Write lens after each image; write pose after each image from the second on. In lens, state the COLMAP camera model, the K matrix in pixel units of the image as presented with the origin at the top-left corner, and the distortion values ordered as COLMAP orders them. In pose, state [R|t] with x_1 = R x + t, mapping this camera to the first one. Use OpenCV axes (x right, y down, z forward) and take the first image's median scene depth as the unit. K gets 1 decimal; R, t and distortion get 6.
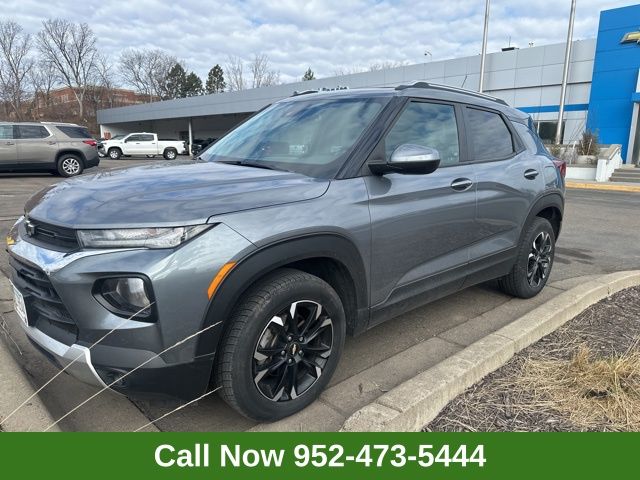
lens RADIAL K [[455.1, 0, 324.0], [0, 455.1, 242.7], [0, 0, 1]] dist [0.021627, -0.022816]
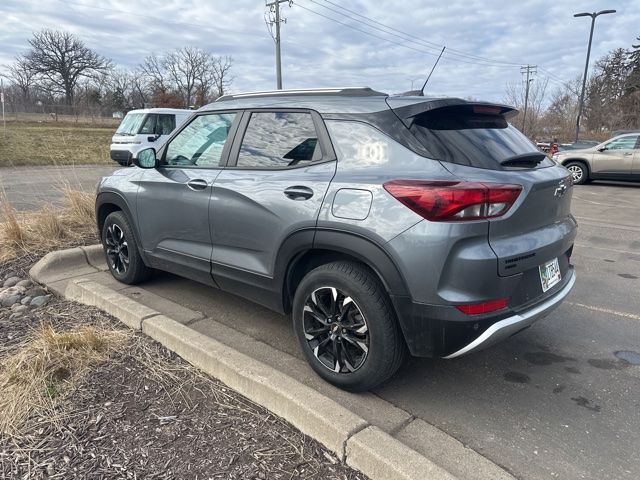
lens RADIAL K [[454.1, 0, 322.8], [0, 454.1, 236.5], [0, 0, 1]] dist [0.029363, -0.032912]
pose [[0.069251, 0.182156, -0.980828, 1.249939], [-0.218793, 0.962024, 0.163216, -0.221035], [0.973311, 0.203296, 0.106475, 1.040596]]
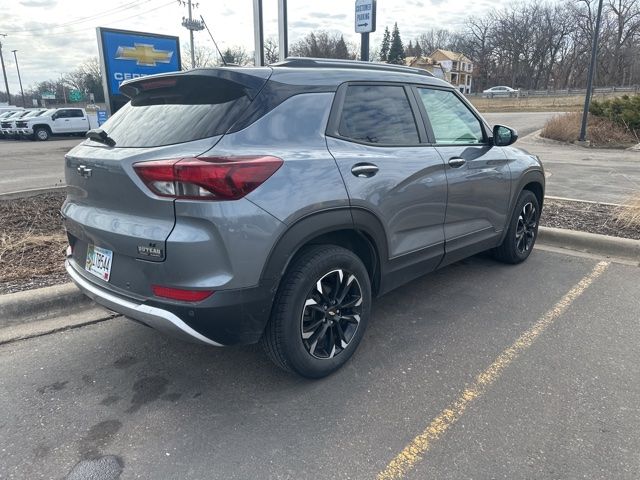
lens RADIAL K [[458.8, 0, 321.6], [0, 458.8, 242.0], [0, 0, 1]] dist [0.006007, -0.009962]
pose [[-0.998375, -0.006034, -0.056661, 0.234548], [-0.031134, 0.890590, 0.453741, -0.480629], [0.047724, 0.454768, -0.889330, 2.137615]]
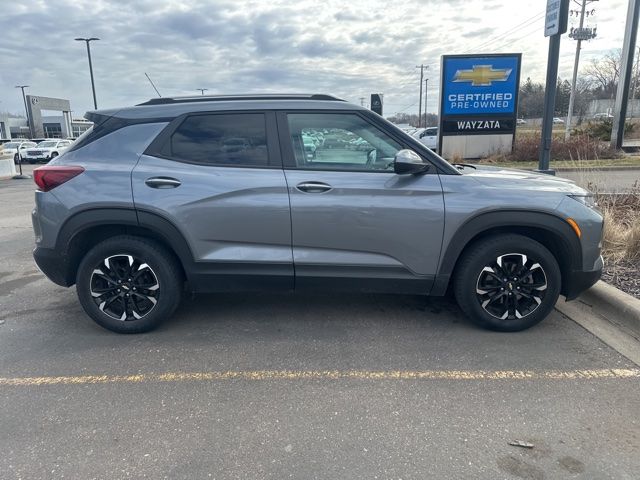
lens RADIAL K [[455.1, 0, 324.0], [0, 455.1, 242.7], [0, 0, 1]] dist [0.021627, -0.022816]
pose [[-0.716375, -0.173911, 0.675693, -0.762357], [0.137012, 0.914516, 0.380641, -0.448275], [-0.684130, 0.365260, -0.631309, 1.834051]]
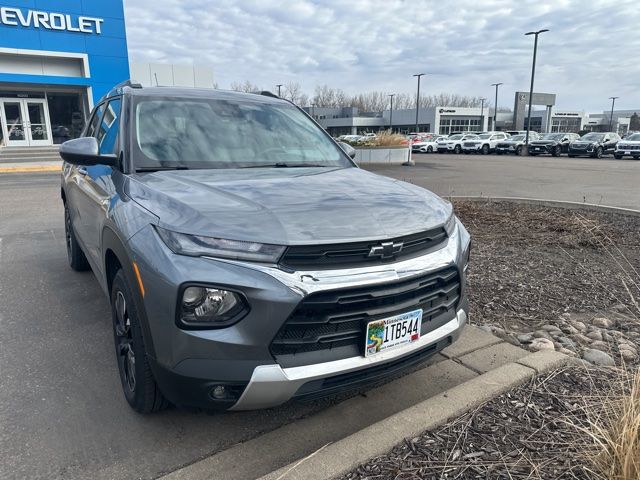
lens RADIAL K [[455.3, 0, 325.7], [0, 455.3, 243.6], [0, 0, 1]] dist [0.023778, -0.022661]
pose [[0.181445, -0.255561, 0.949614, -0.958755], [0.202414, 0.954671, 0.218246, -0.166408], [-0.962344, 0.152615, 0.224950, 0.540313]]
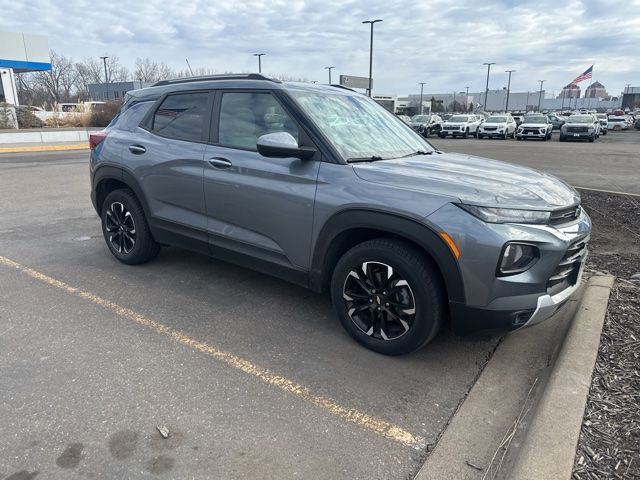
lens RADIAL K [[456.0, 0, 317.9], [0, 456.0, 247.4], [0, 0, 1]] dist [0.025865, -0.027653]
pose [[-0.169810, -0.303168, 0.937685, -1.129254], [0.185272, 0.924716, 0.332527, -0.323873], [-0.967904, 0.230193, -0.100858, 1.158161]]
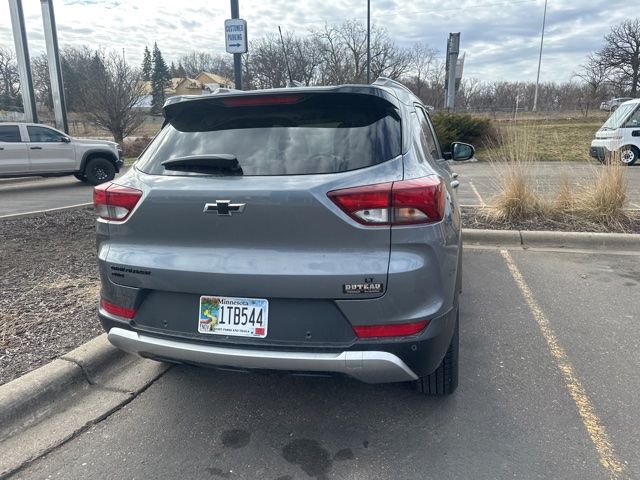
lens RADIAL K [[460.7, 0, 326.2], [0, 460.7, 236.8], [0, 0, 1]] dist [0.007316, -0.005502]
pose [[-0.854133, 0.100075, -0.510335, 0.722870], [-0.112210, 0.922732, 0.368748, -0.437507], [0.507805, 0.372224, -0.776906, 1.970412]]
